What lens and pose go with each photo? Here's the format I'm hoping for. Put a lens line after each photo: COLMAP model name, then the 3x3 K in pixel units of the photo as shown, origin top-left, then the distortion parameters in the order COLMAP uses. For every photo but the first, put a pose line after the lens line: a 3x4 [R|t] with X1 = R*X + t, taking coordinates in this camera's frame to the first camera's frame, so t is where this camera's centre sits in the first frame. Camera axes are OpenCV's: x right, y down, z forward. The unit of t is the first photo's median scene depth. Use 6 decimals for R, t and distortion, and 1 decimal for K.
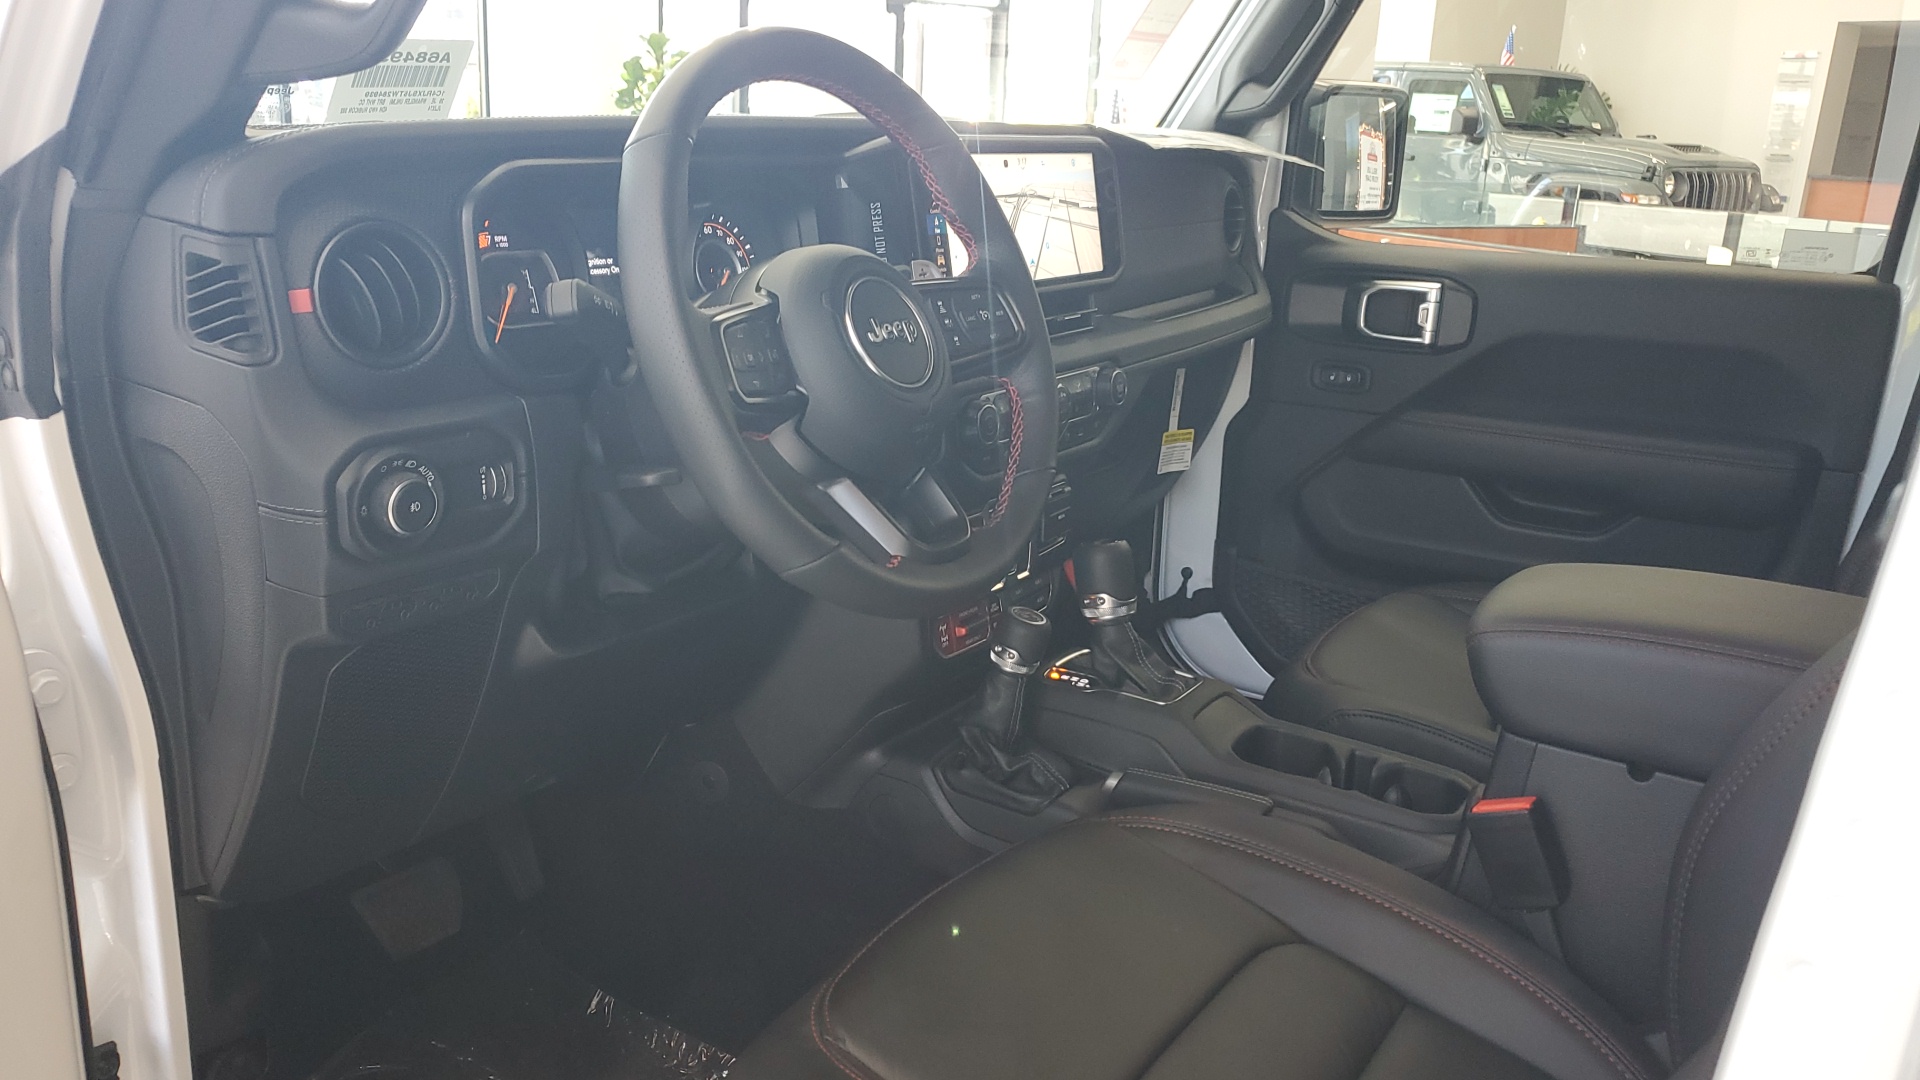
lens RADIAL K [[1497.1, 0, 964.1], [0, 1497.1, 521.4], [0, 0, 1]] dist [0.043775, -0.060812]
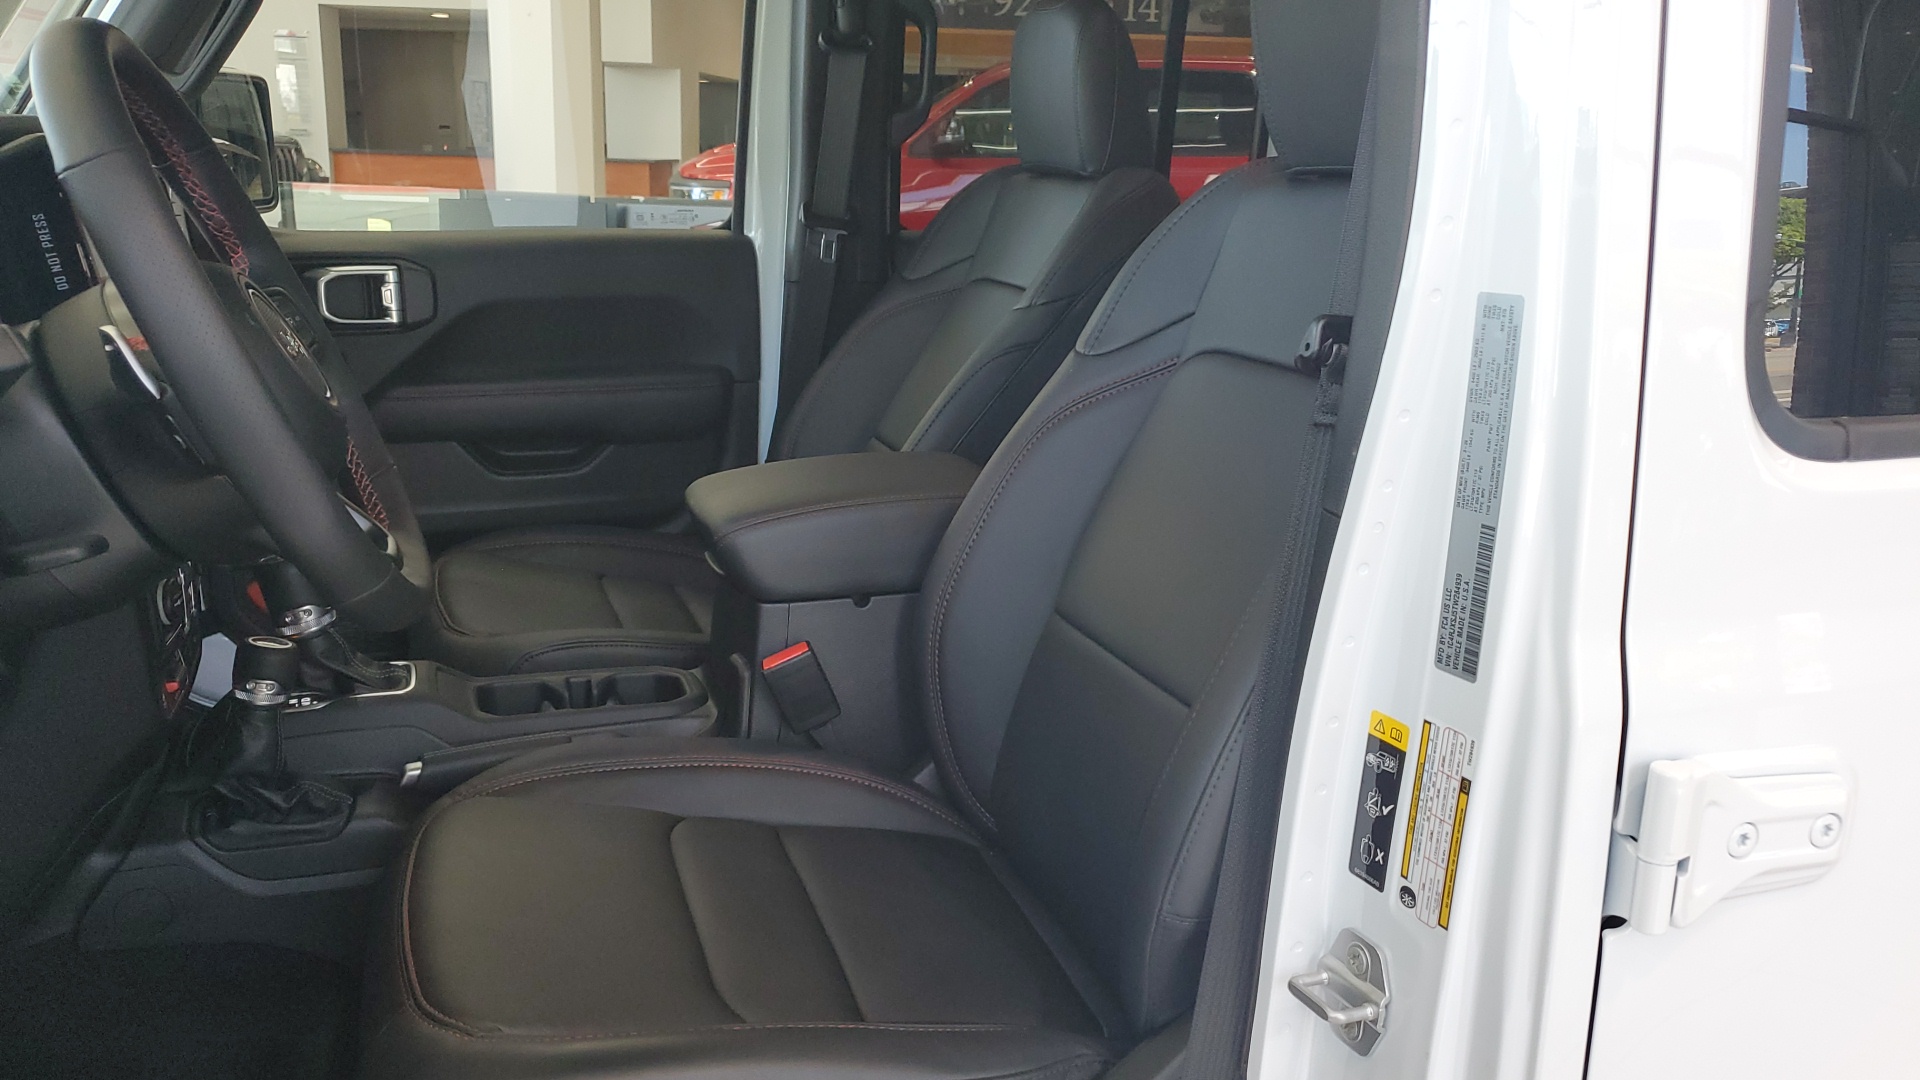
lens RADIAL K [[1497.1, 0, 948.3], [0, 1497.1, 551.1], [0, 0, 1]] dist [0.043775, -0.060812]
pose [[0.606324, -0.231937, 0.760642, -0.331213], [0.205539, 0.969726, 0.131852, -0.025083], [-0.768196, 0.076396, 0.635640, 0.048862]]
